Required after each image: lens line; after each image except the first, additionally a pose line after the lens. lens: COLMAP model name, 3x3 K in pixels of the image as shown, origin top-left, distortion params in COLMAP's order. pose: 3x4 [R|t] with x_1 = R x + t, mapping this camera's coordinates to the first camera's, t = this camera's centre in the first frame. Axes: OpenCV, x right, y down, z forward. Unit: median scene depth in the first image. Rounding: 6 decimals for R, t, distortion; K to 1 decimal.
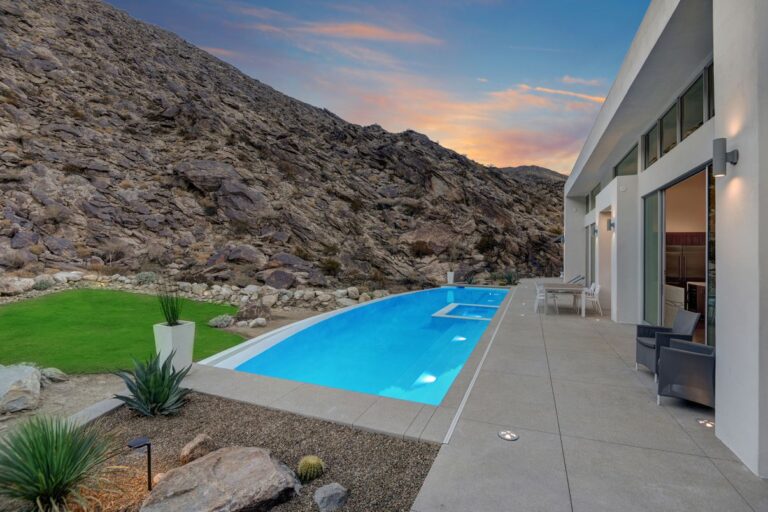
lens RADIAL K [[346.3, 0, 383.9], [0, 346.3, 260.1], [0, 0, 1]] dist [-0.048535, -0.002122]
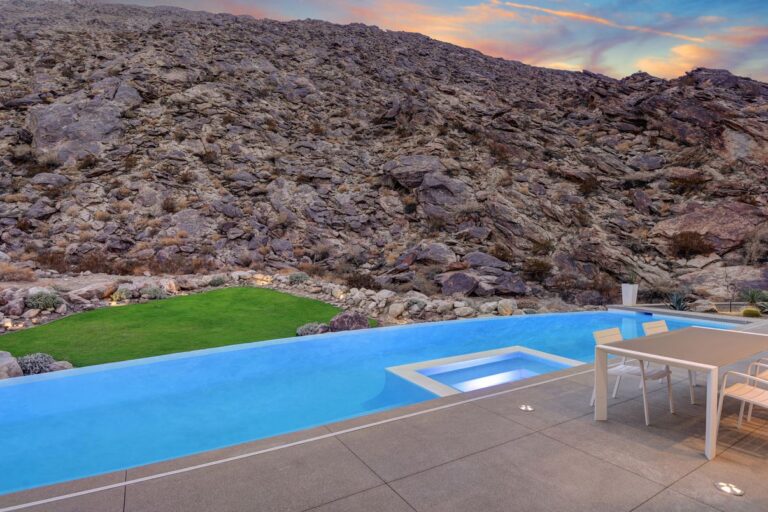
lens RADIAL K [[393.8, 0, 380.1], [0, 393.8, 259.6], [0, 0, 1]] dist [-0.025546, -0.010198]
pose [[0.795908, 0.003511, -0.605407, 0.075595], [-0.004514, 0.999990, -0.000136, -0.001325], [0.605400, 0.002841, 0.795916, 0.077440]]
